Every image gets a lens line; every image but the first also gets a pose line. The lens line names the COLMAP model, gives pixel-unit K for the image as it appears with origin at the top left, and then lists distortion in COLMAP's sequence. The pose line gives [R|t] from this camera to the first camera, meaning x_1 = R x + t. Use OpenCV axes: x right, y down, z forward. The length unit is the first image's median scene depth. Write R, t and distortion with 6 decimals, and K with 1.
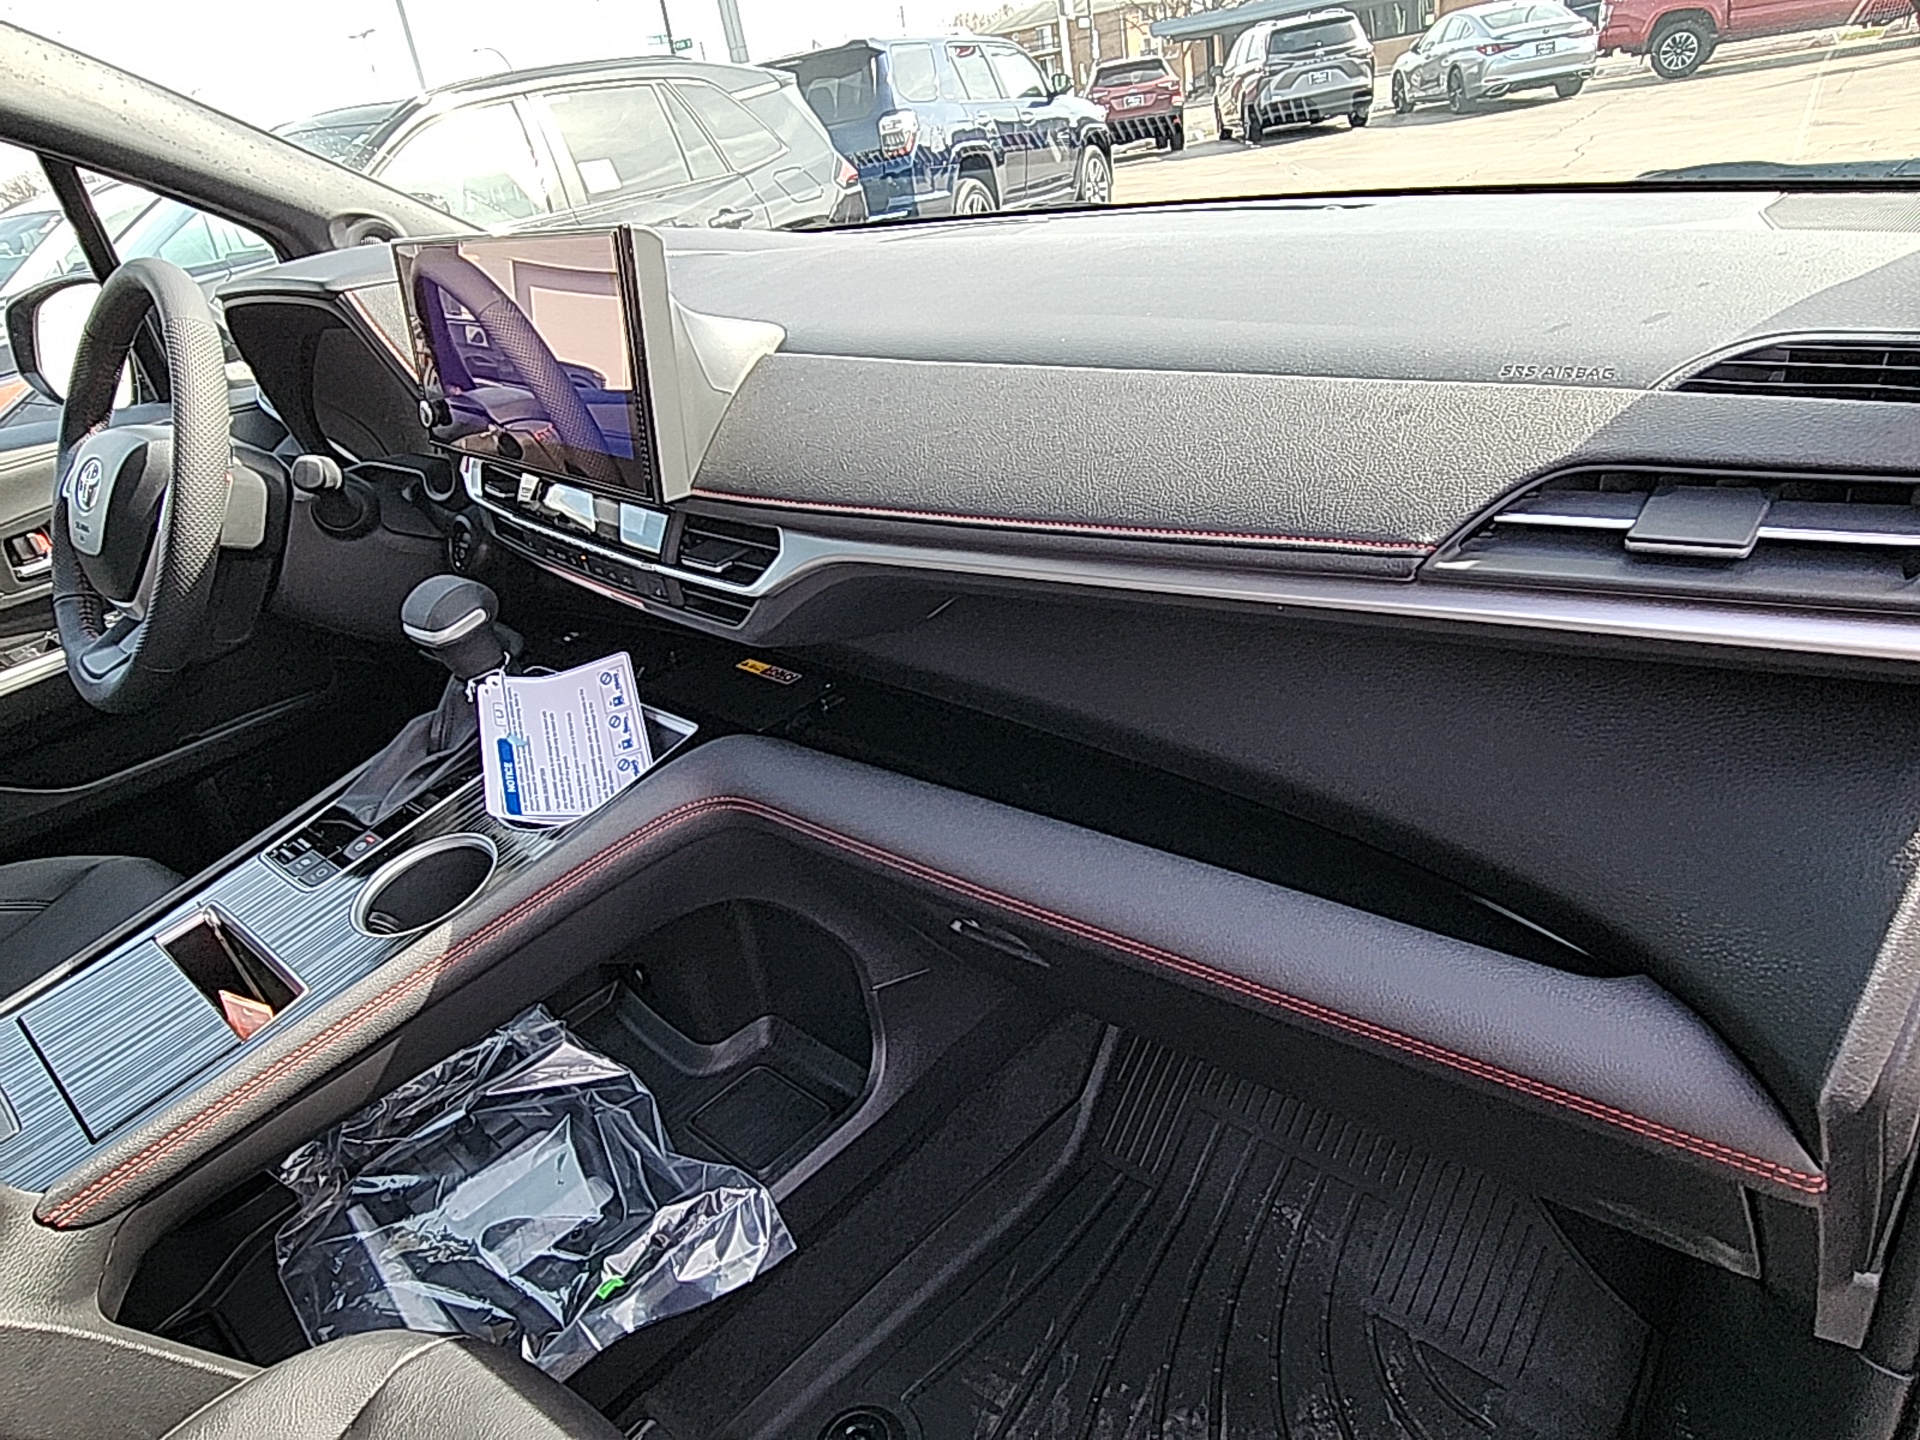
lens RADIAL K [[1188.9, 0, 960.0], [0, 1188.9, 720.0], [0, 0, 1]] dist [0.005890, -0.003061]
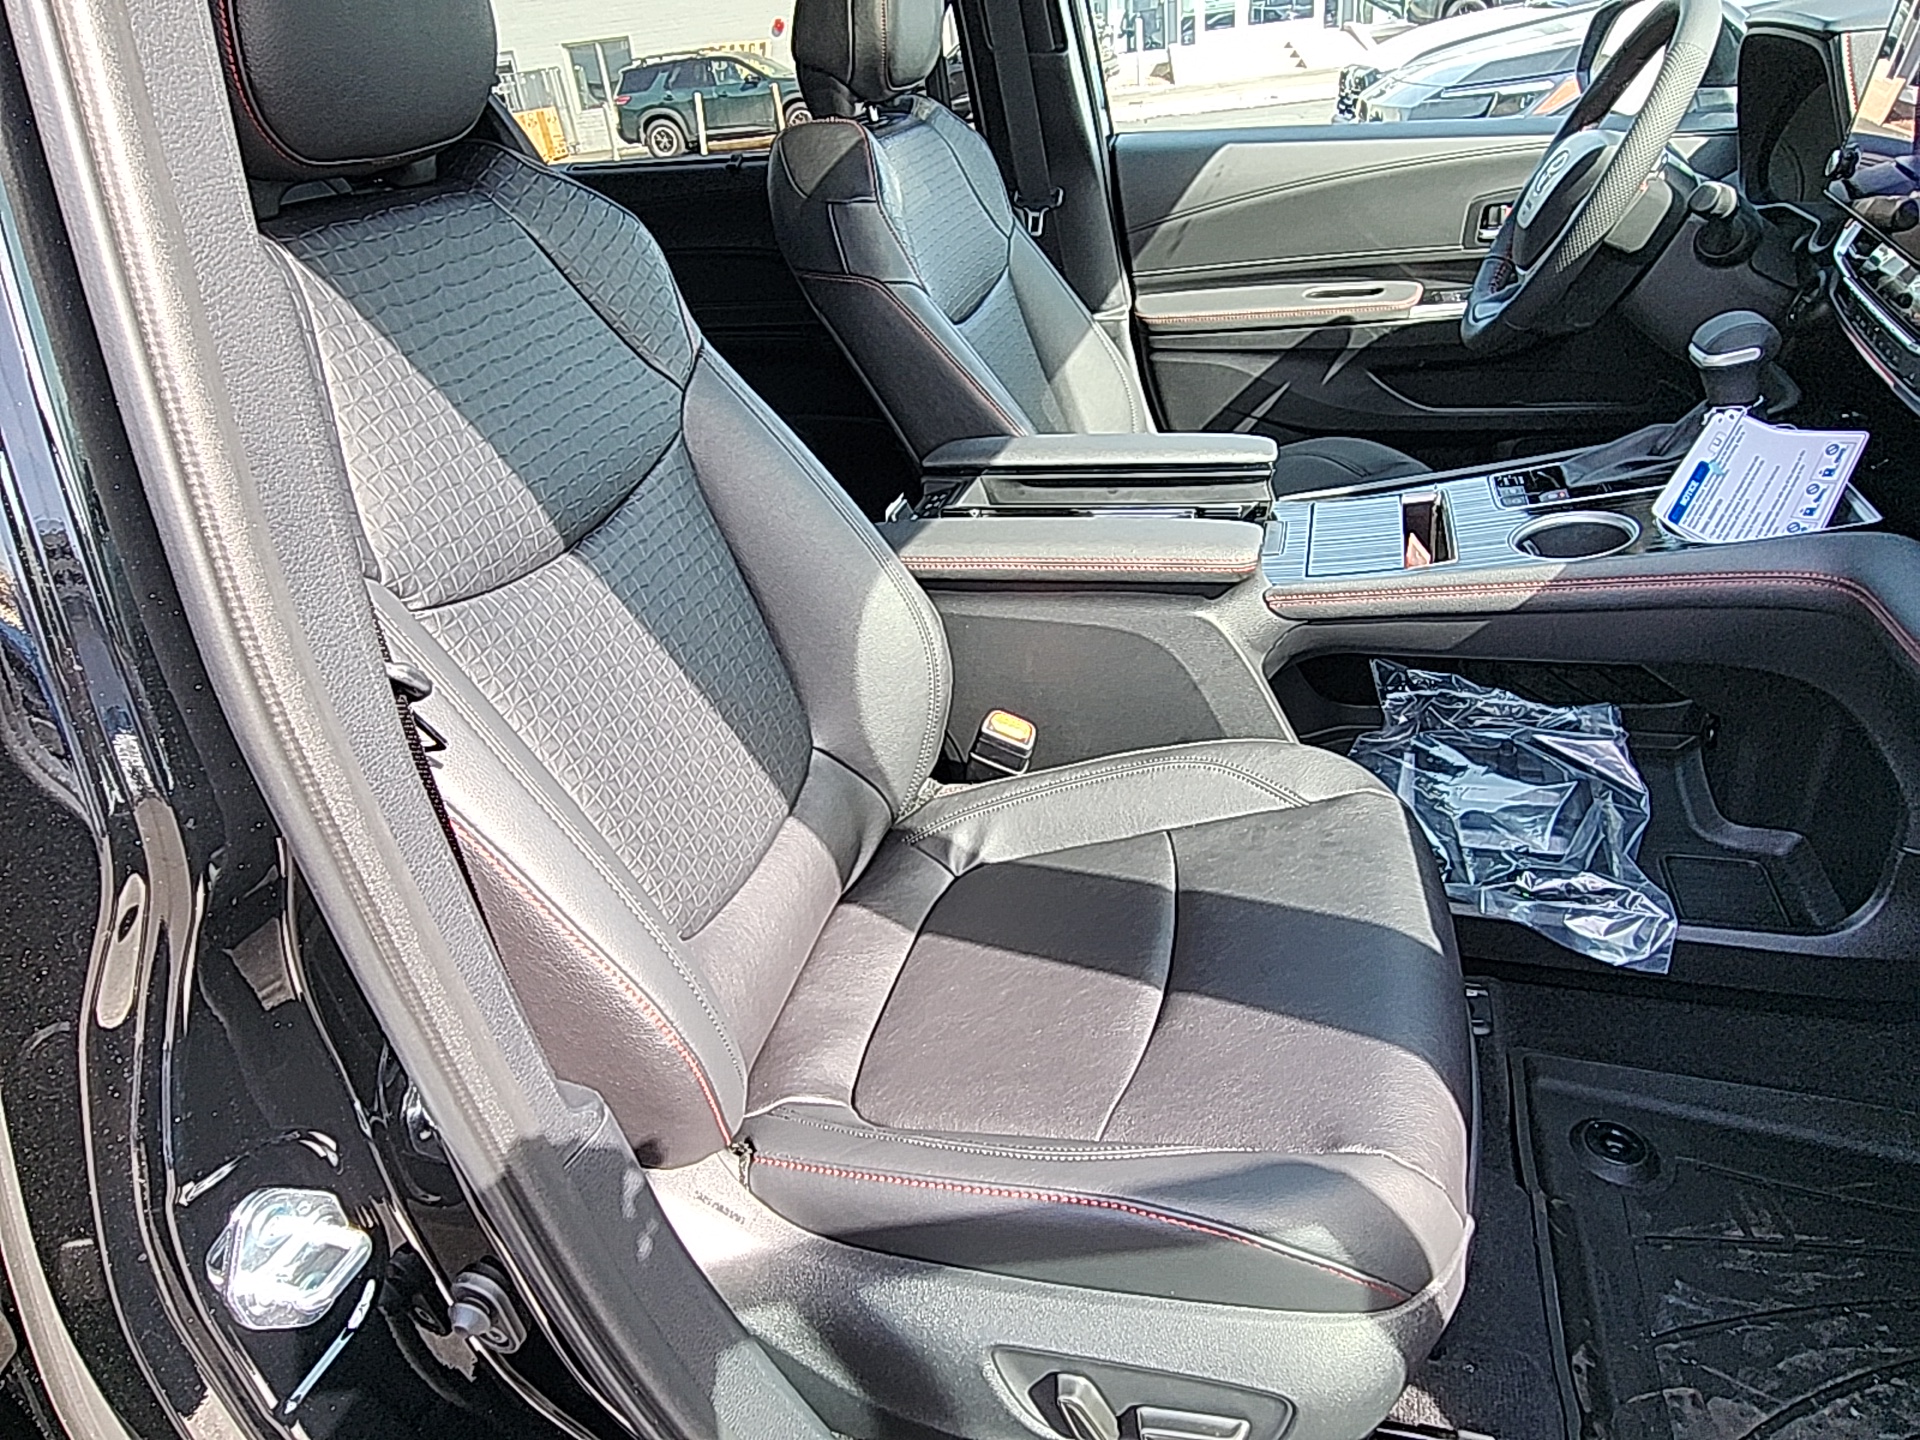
lens RADIAL K [[1188.9, 0, 960.0], [0, 1188.9, 720.0], [0, 0, 1]] dist [0.005890, -0.003061]
pose [[0.446041, 0.525679, -0.724368, 0.257608], [-0.368412, 0.845430, 0.386679, 0.045669], [0.815672, 0.094391, 0.570763, -0.225538]]
